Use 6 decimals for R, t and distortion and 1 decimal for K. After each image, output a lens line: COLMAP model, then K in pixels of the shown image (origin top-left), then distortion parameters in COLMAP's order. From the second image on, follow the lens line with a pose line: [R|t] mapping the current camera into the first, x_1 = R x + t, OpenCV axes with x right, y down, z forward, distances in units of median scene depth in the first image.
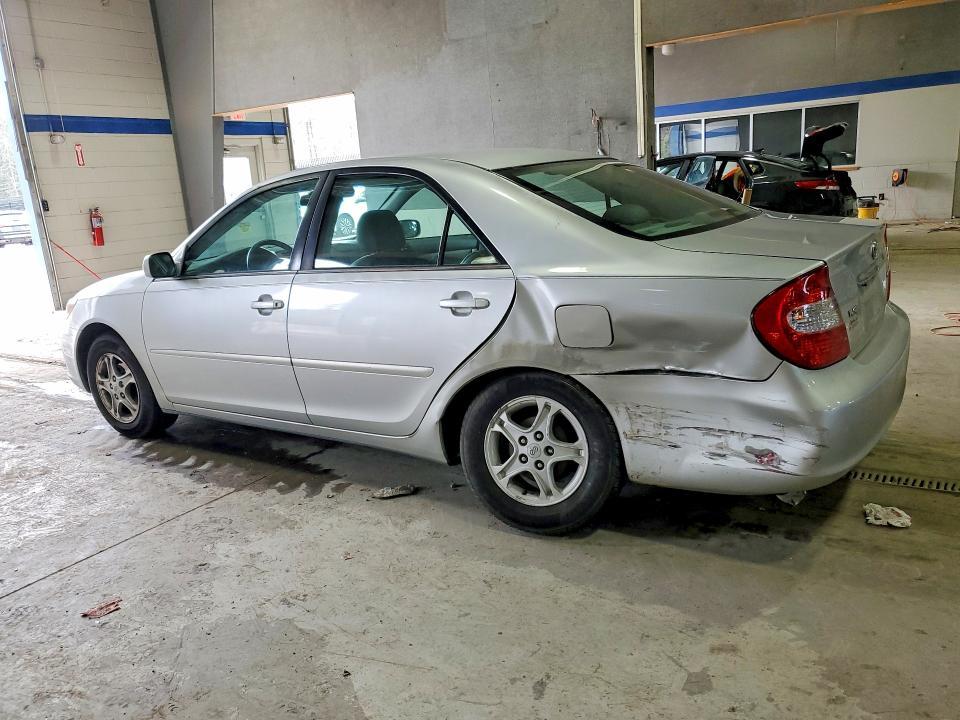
lens RADIAL K [[785.5, 0, 480.0], [0, 785.5, 360.0], [0, 0, 1]] dist [0.047935, 0.000869]
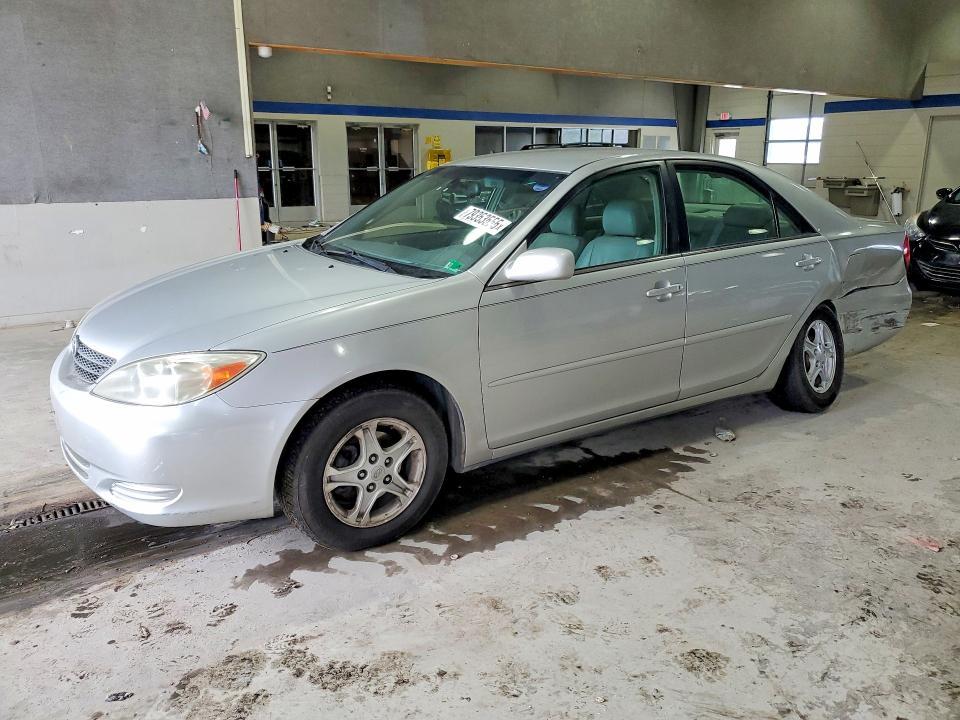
lens RADIAL K [[785.9, 0, 480.0], [0, 785.9, 360.0], [0, 0, 1]] dist [0.009481, 0.002178]
pose [[0.335341, -0.165995, 0.927358, -1.001307], [0.188669, 0.976246, 0.106521, -0.103788], [-0.923012, 0.139243, 0.358693, 0.687470]]
